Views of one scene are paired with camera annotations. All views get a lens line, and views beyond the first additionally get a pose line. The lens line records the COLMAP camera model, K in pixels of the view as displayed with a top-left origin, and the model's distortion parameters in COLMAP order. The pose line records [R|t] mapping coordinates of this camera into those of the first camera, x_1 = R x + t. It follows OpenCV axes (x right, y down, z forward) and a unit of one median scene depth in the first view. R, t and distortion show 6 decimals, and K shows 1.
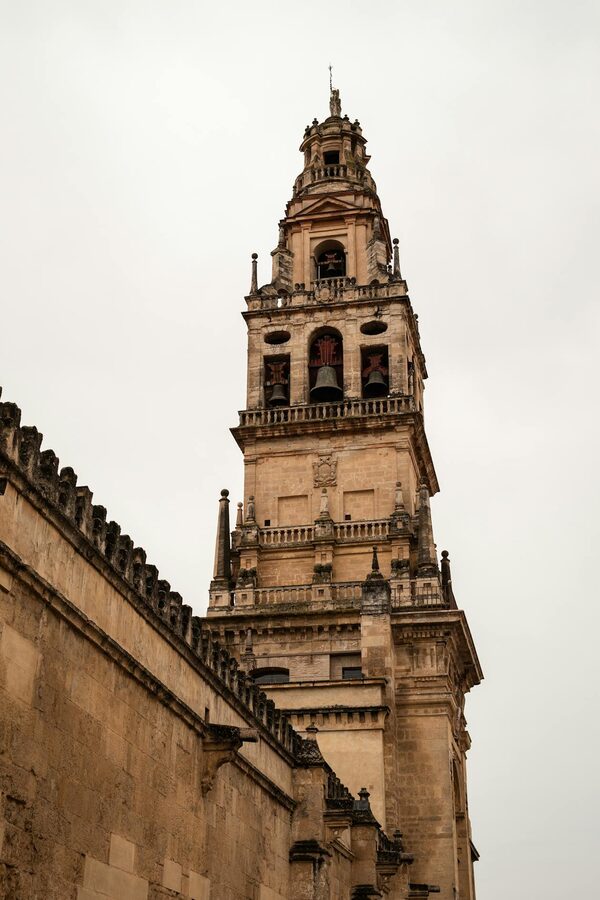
lens RADIAL K [[1230.0, 0, 299.9], [0, 1230.0, 446.2], [0, 0, 1]] dist [-0.012729, 0.000000]
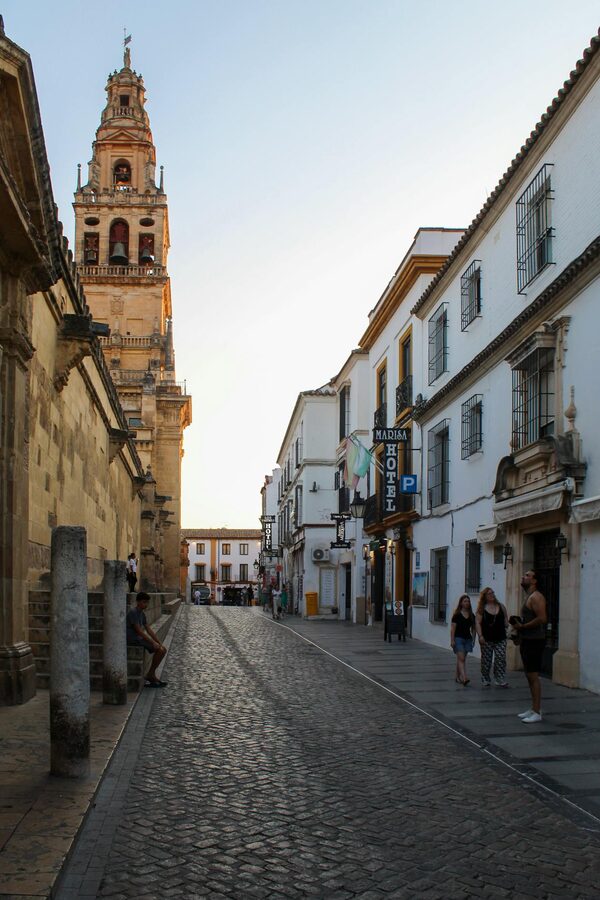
lens RADIAL K [[1230.0, 0, 300.4], [0, 1230.0, 450.7], [0, 0, 1]] dist [-0.012729, 0.000000]
pose [[0.938196, 0.039977, 0.343788, -0.328503], [-0.149034, 0.943164, 0.297037, -0.343971], [-0.312374, -0.329915, 0.890830, -0.762999]]
